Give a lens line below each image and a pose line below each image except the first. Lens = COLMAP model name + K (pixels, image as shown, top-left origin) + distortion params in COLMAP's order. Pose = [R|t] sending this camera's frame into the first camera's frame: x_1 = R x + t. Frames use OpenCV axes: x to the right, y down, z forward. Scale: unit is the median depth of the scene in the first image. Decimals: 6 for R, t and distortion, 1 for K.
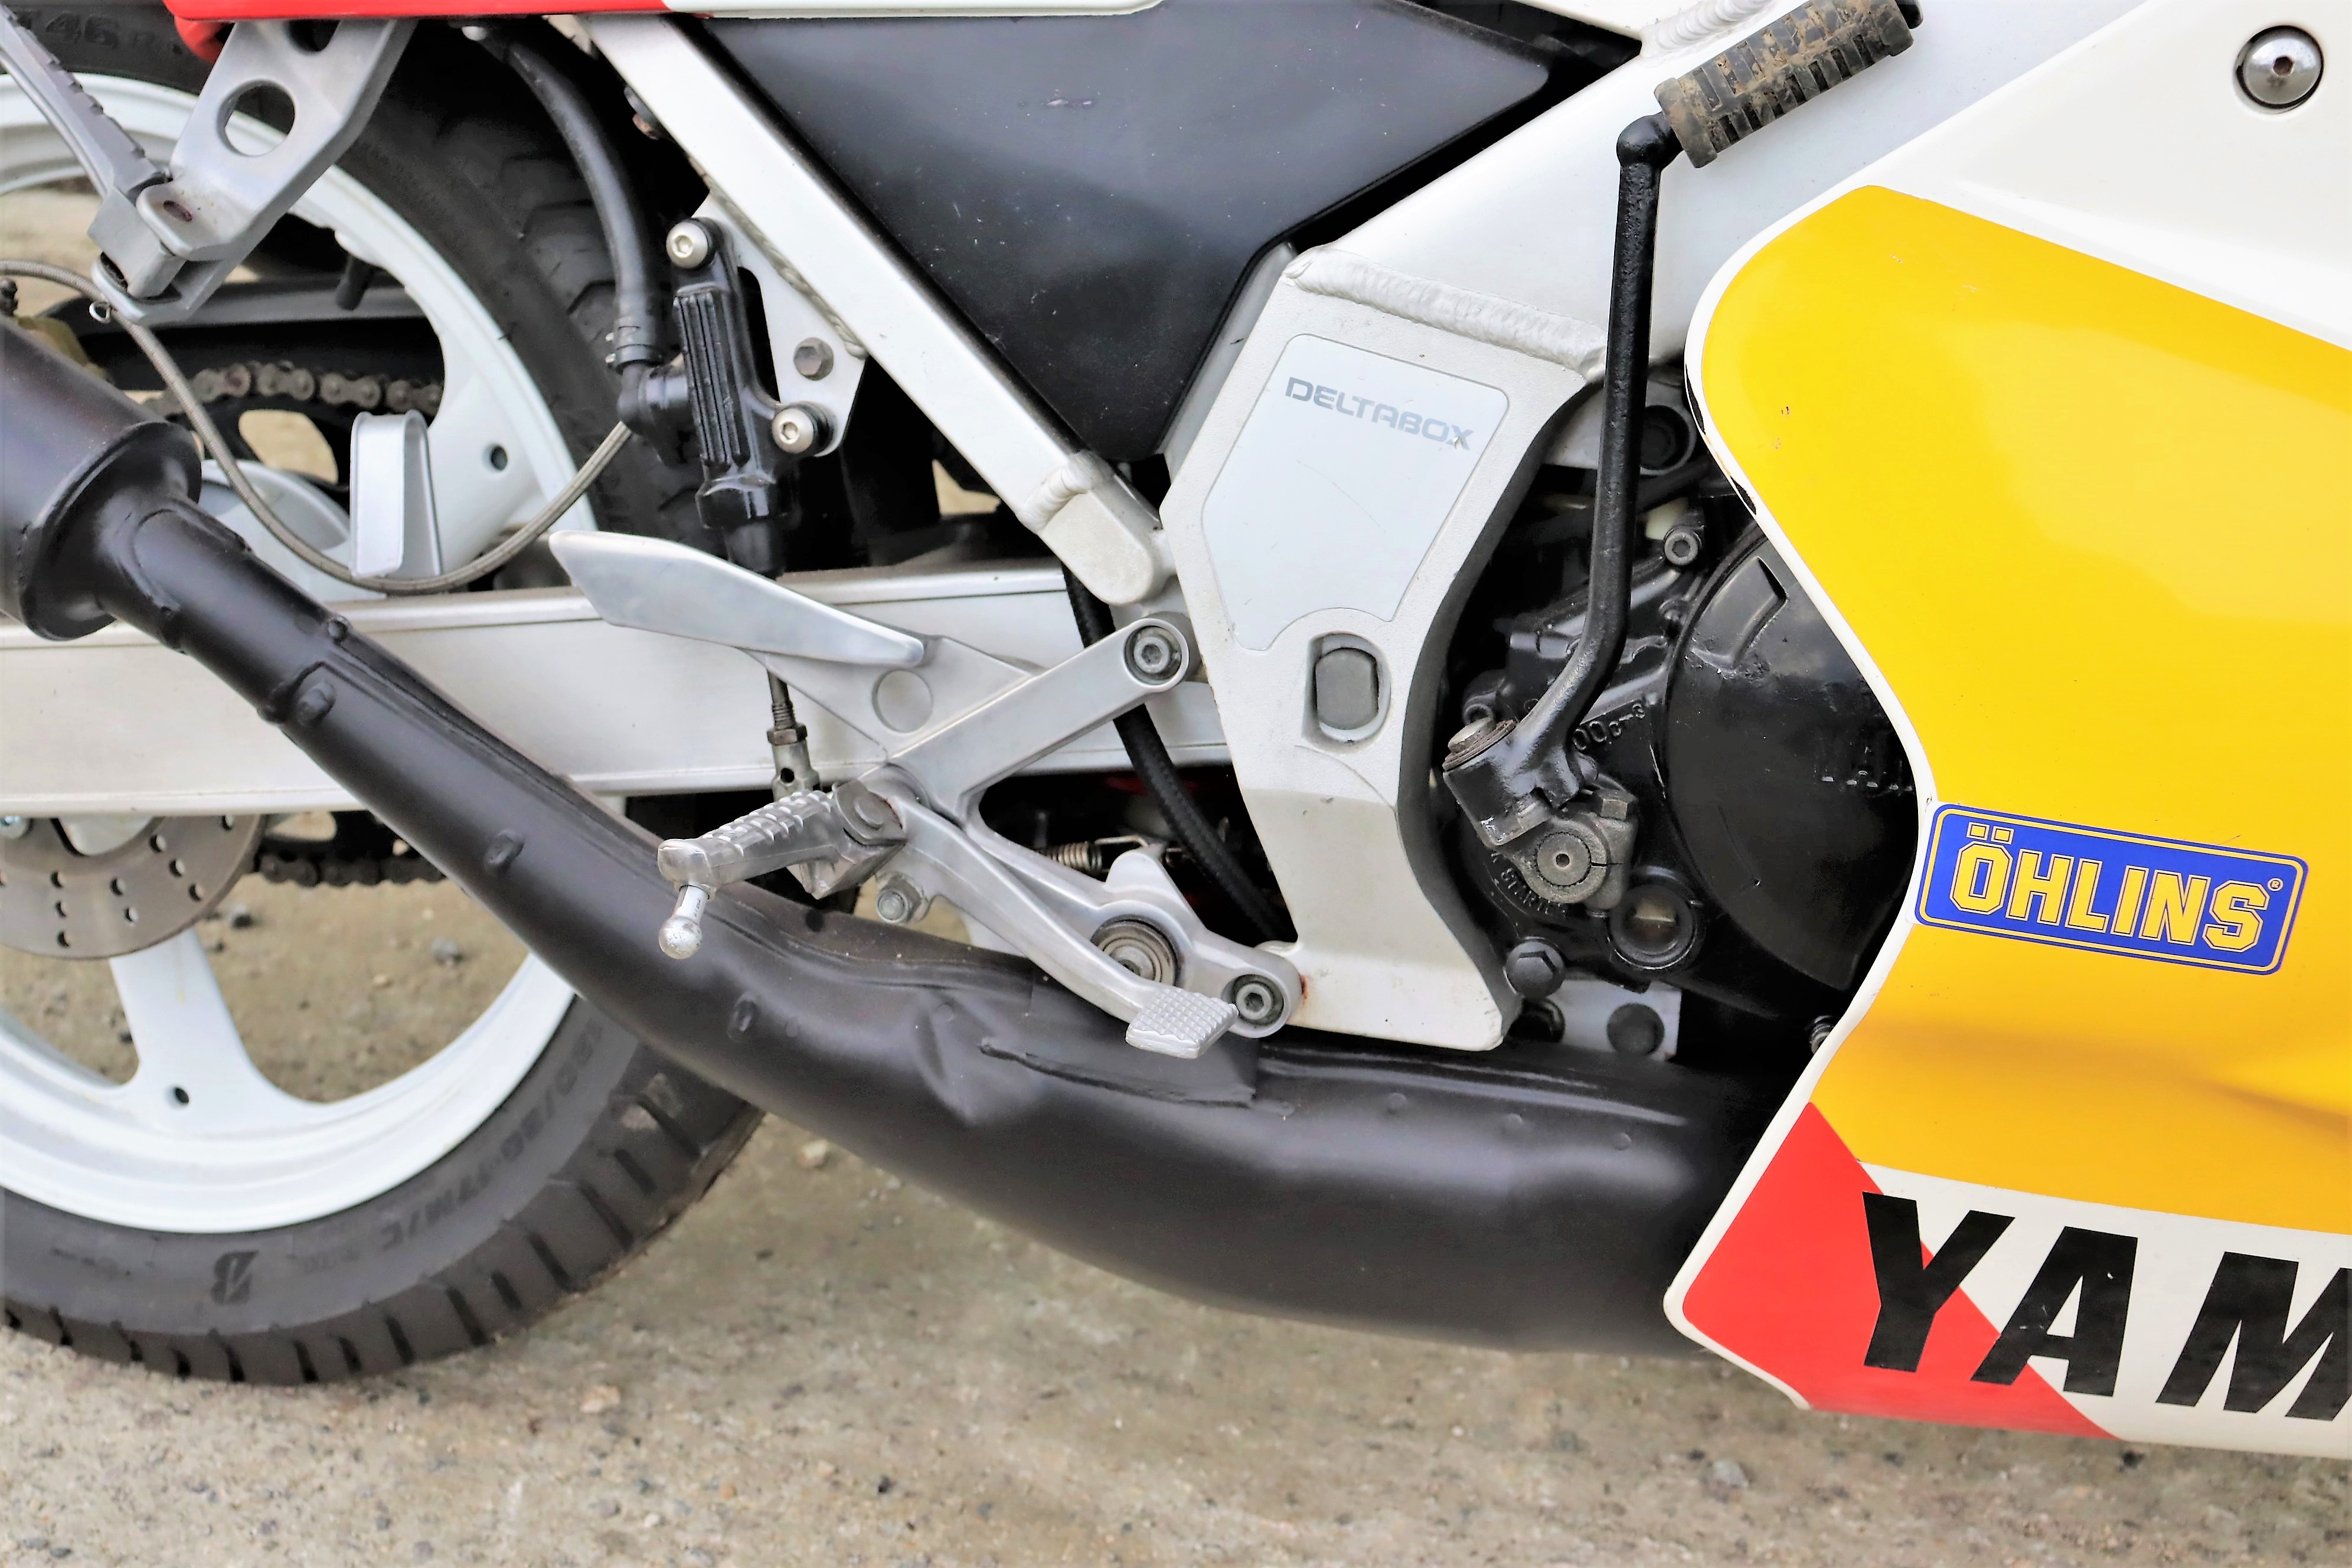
lens RADIAL K [[2677.9, 0, 1185.9], [0, 2677.9, 771.2], [0, 0, 1]] dist [-0.007671, 0.000000]
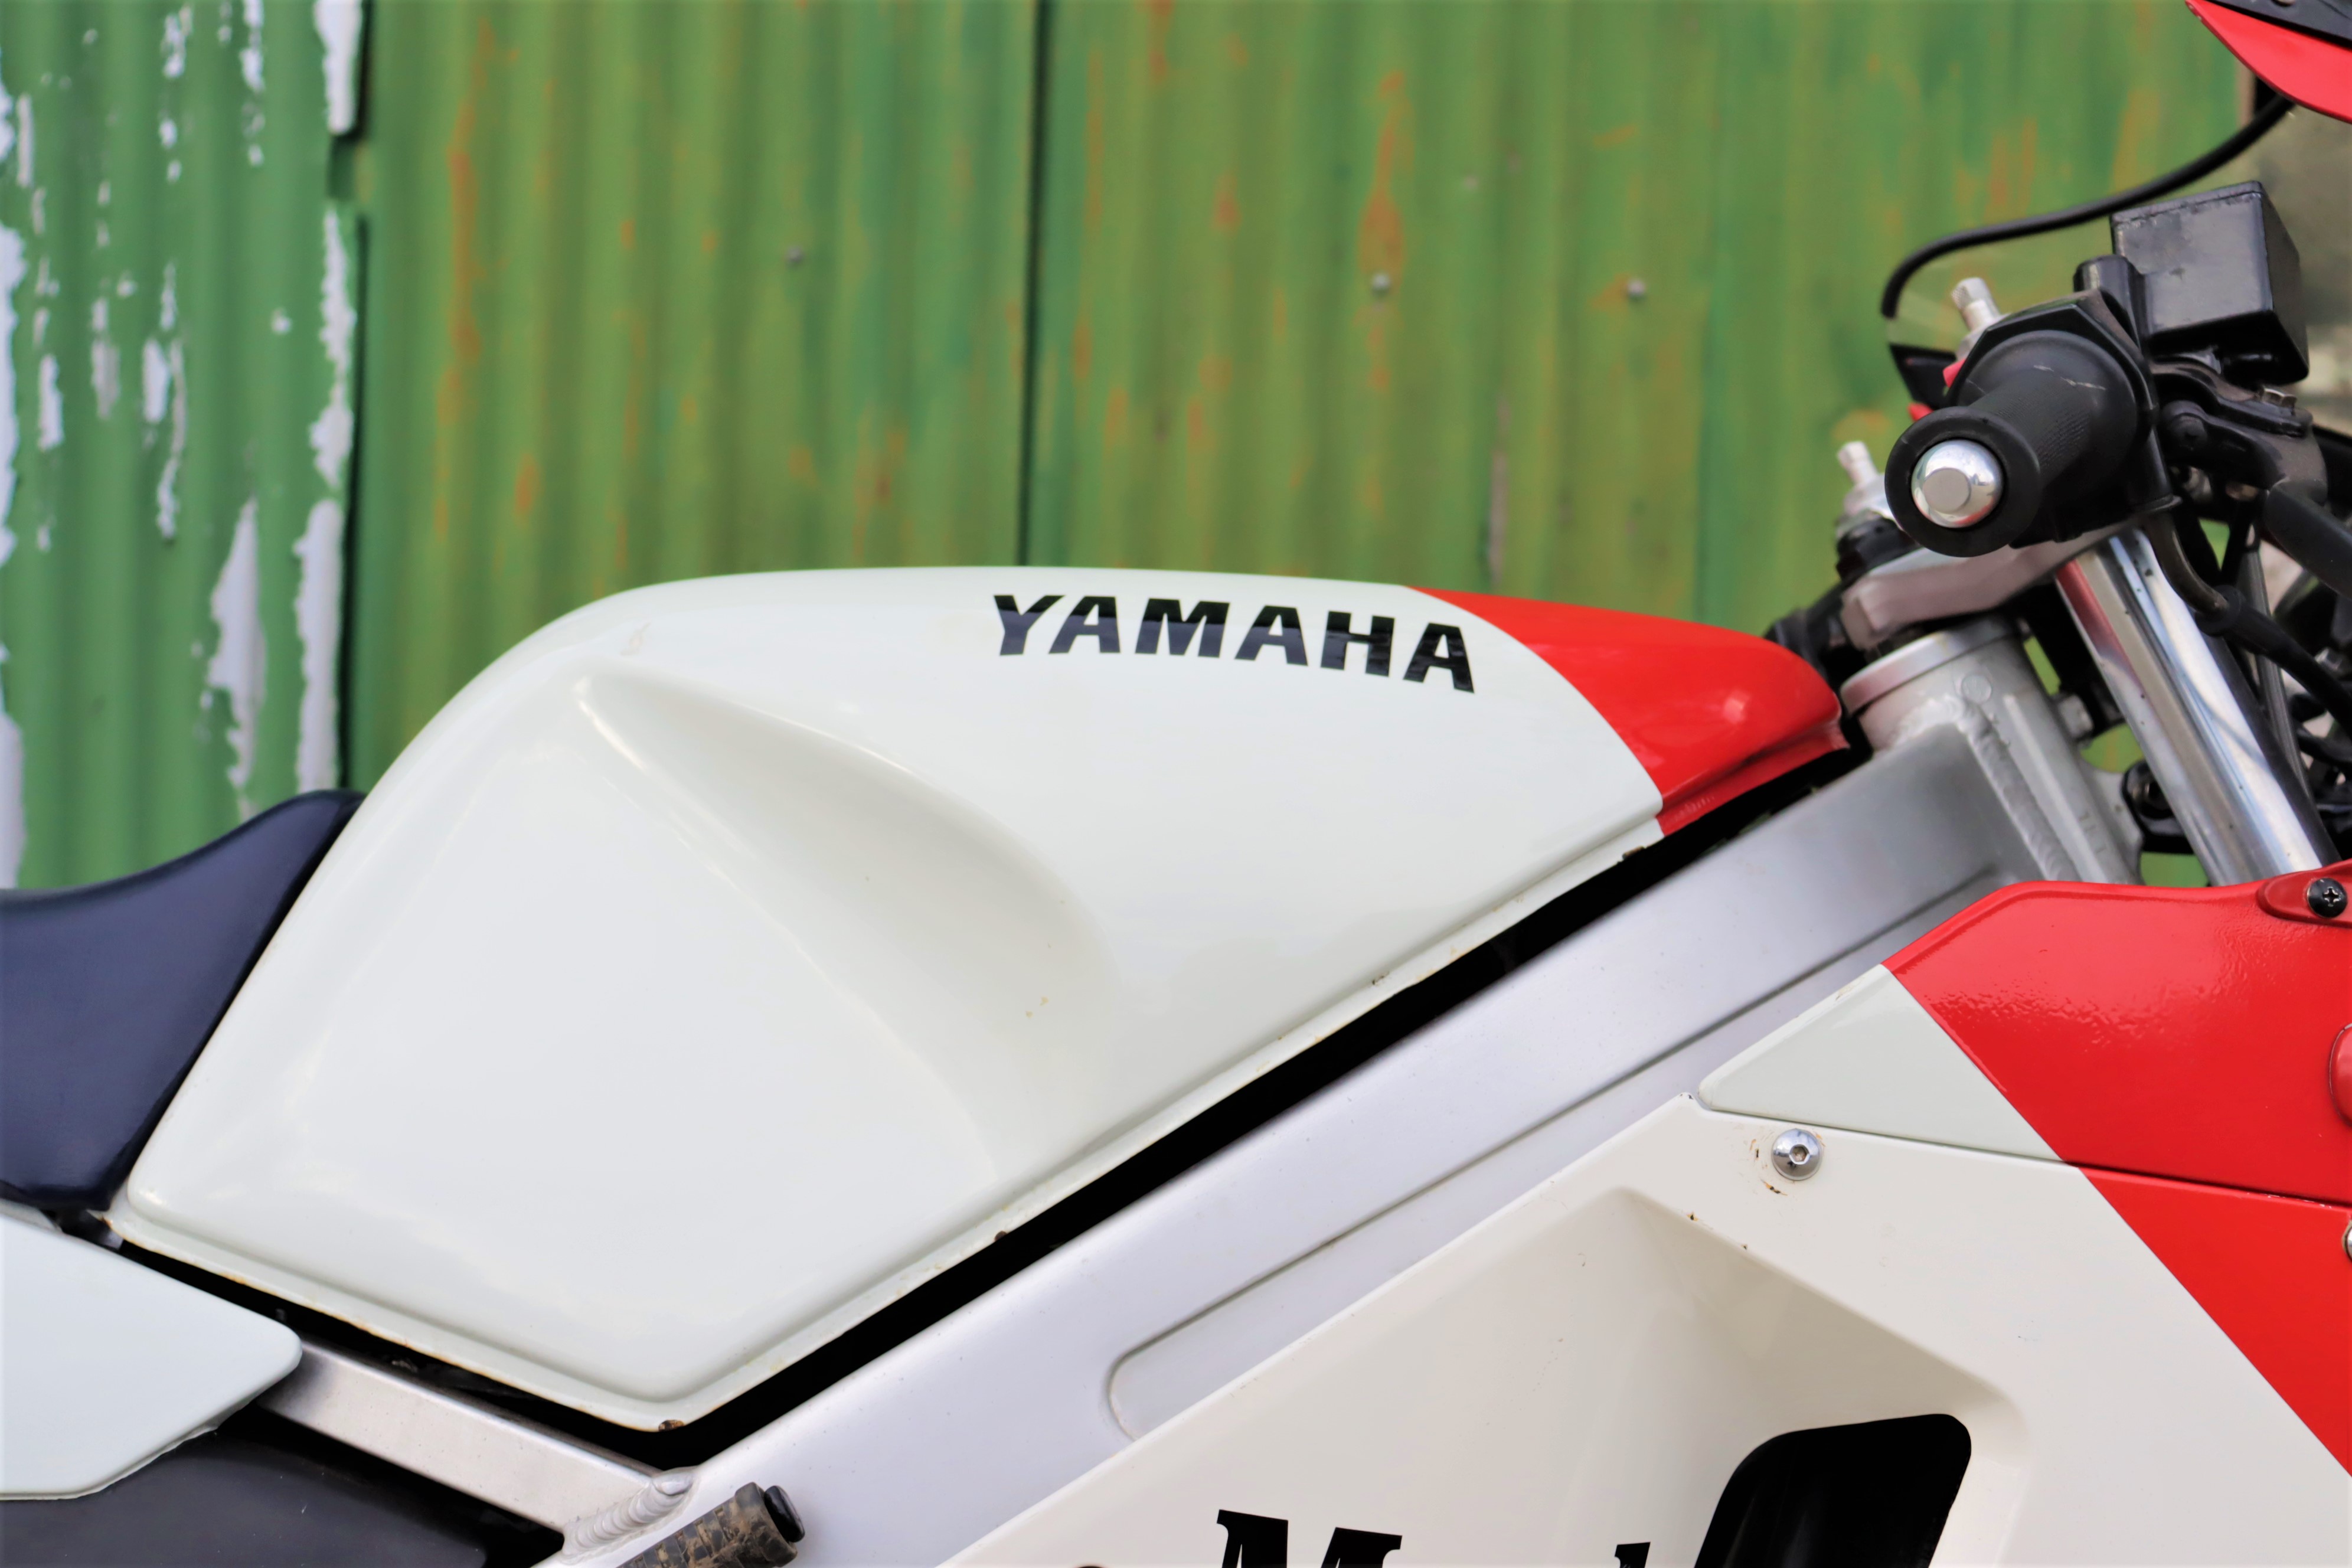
lens RADIAL K [[2677.9, 0, 1200.6], [0, 2677.9, 769.1], [0, 0, 1]] dist [-0.007671, 0.000000]
pose [[0.967091, 0.041701, 0.250992, 0.121240], [0.059266, 0.922421, -0.381611, -0.119114], [-0.247433, 0.383928, 0.889593, -0.116344]]
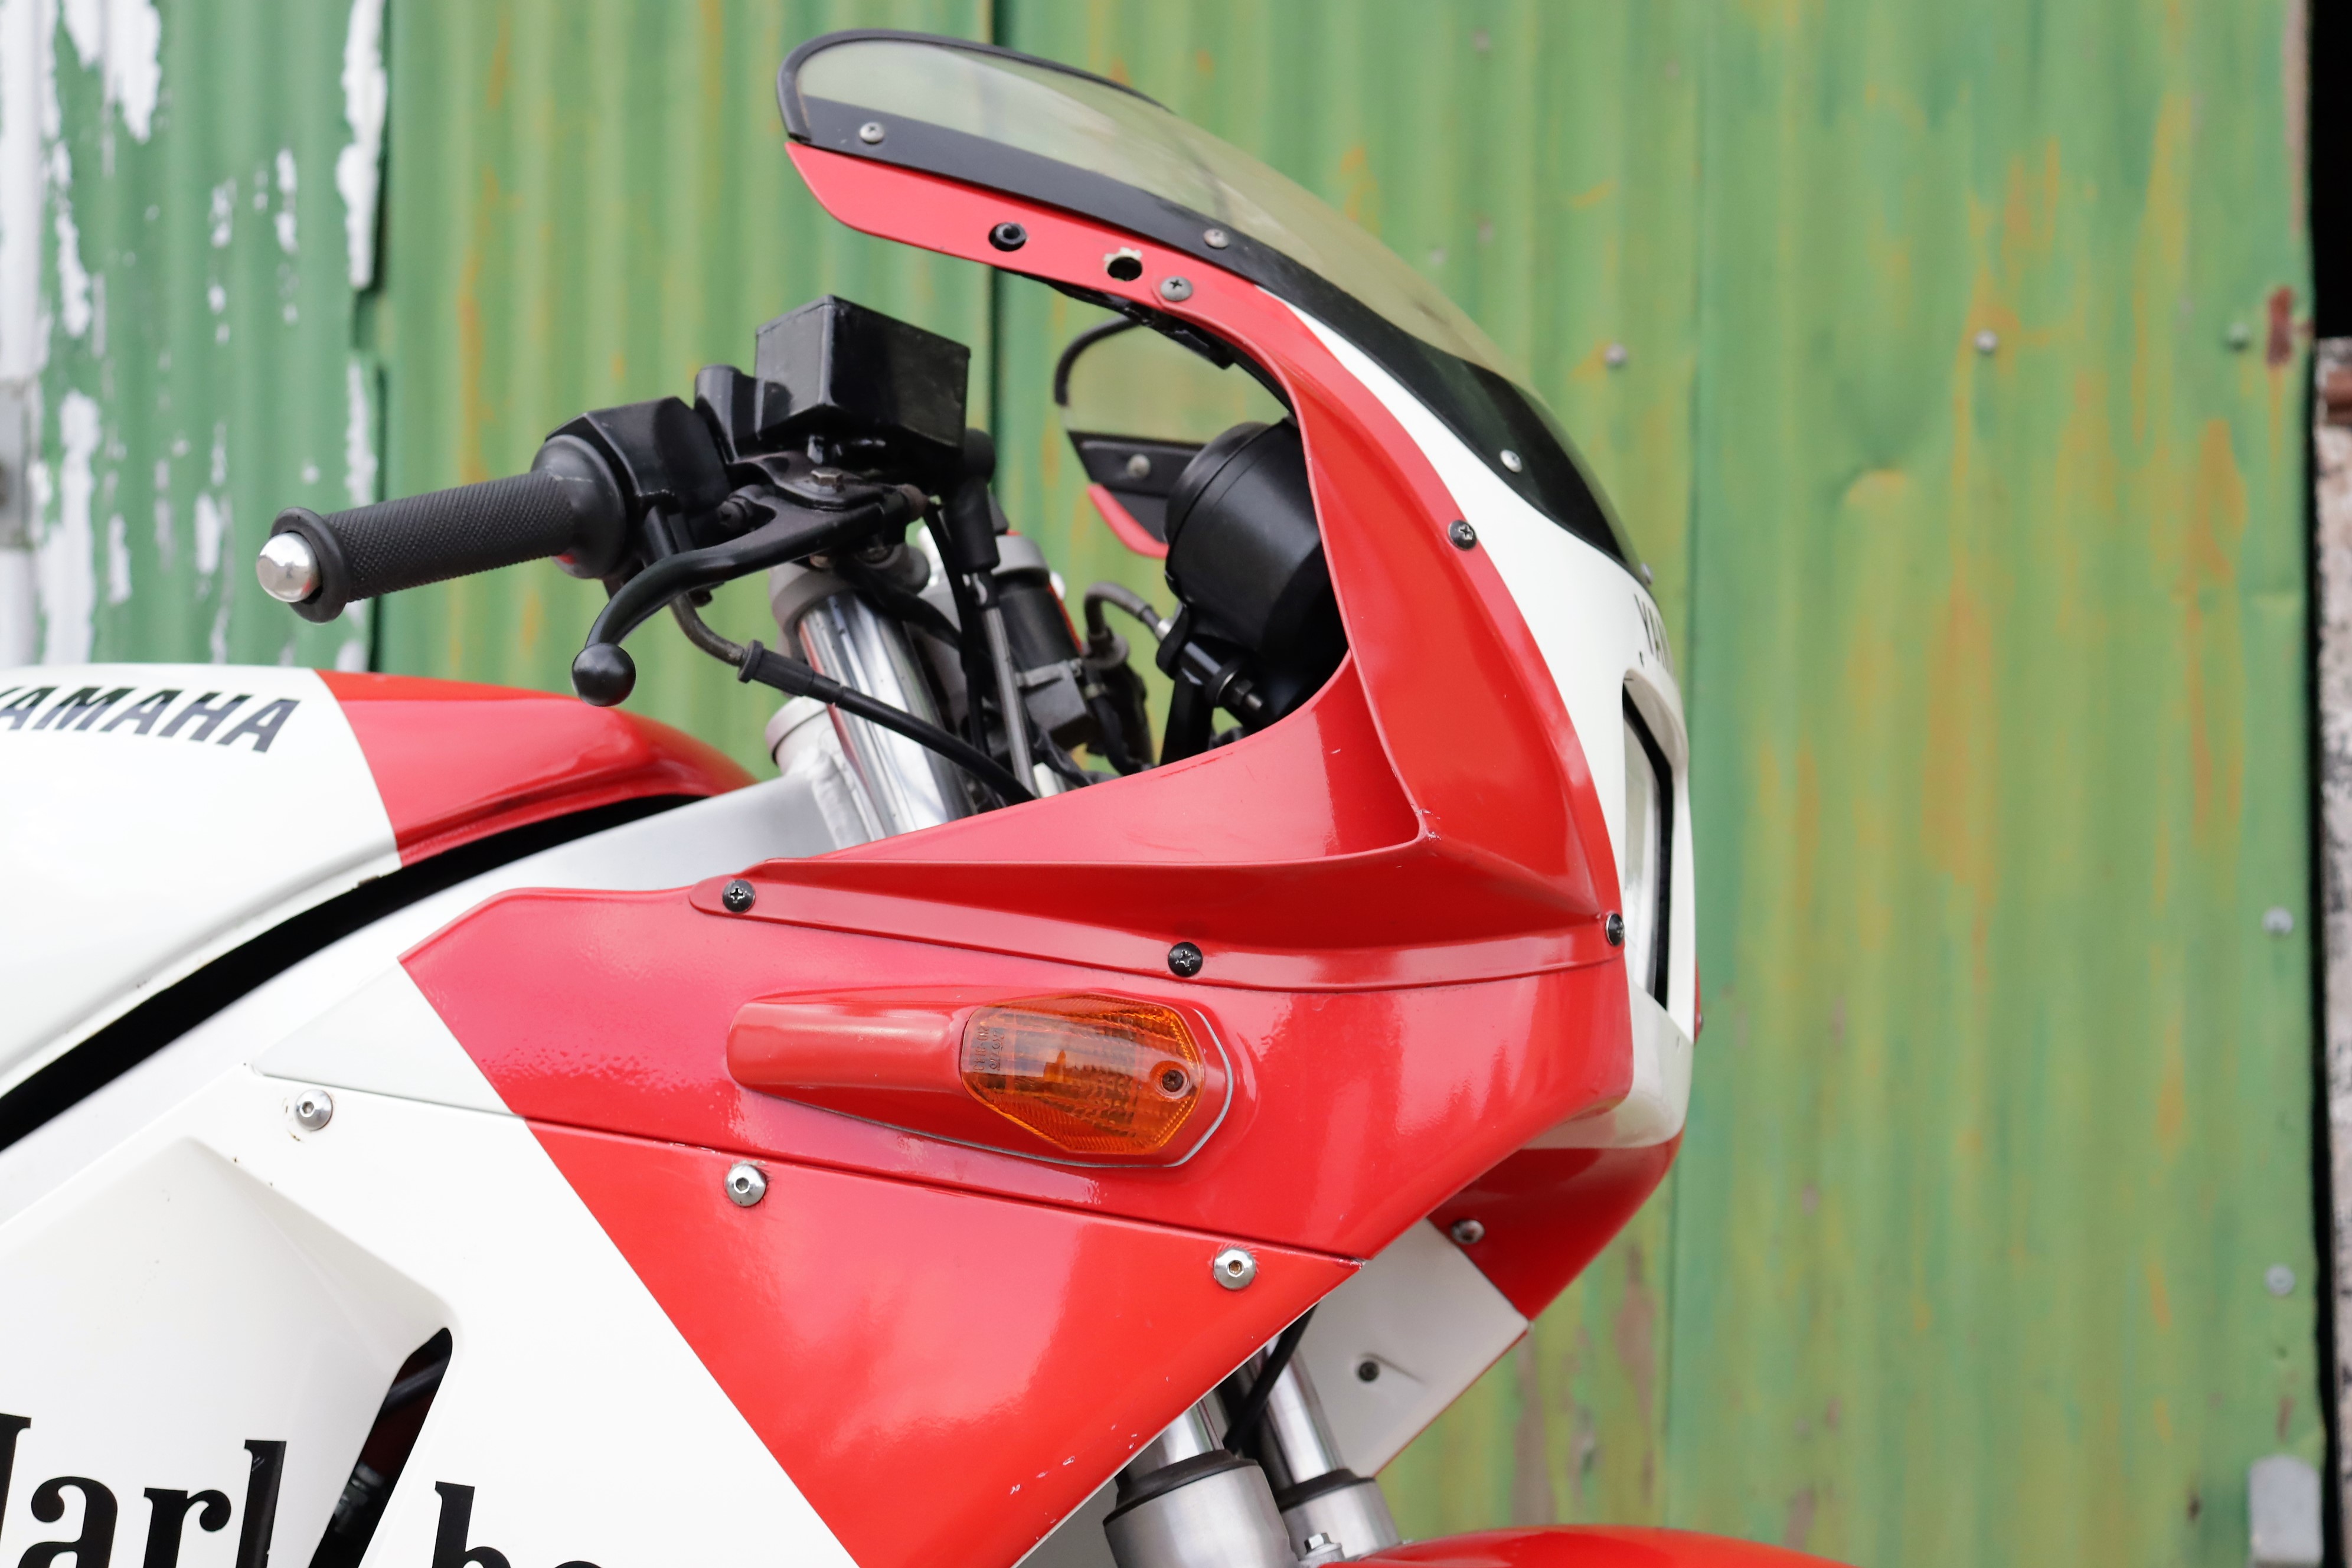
lens RADIAL K [[3216.0, 0, 1180.5], [0, 3216.0, 714.7], [0, 0, 1]] dist [0.051658, 0.000000]
pose [[0.999405, 0.024061, -0.024710, 0.922054], [-0.032609, 0.892547, -0.449774, 0.110555], [0.011233, 0.450312, 0.892800, -0.577101]]
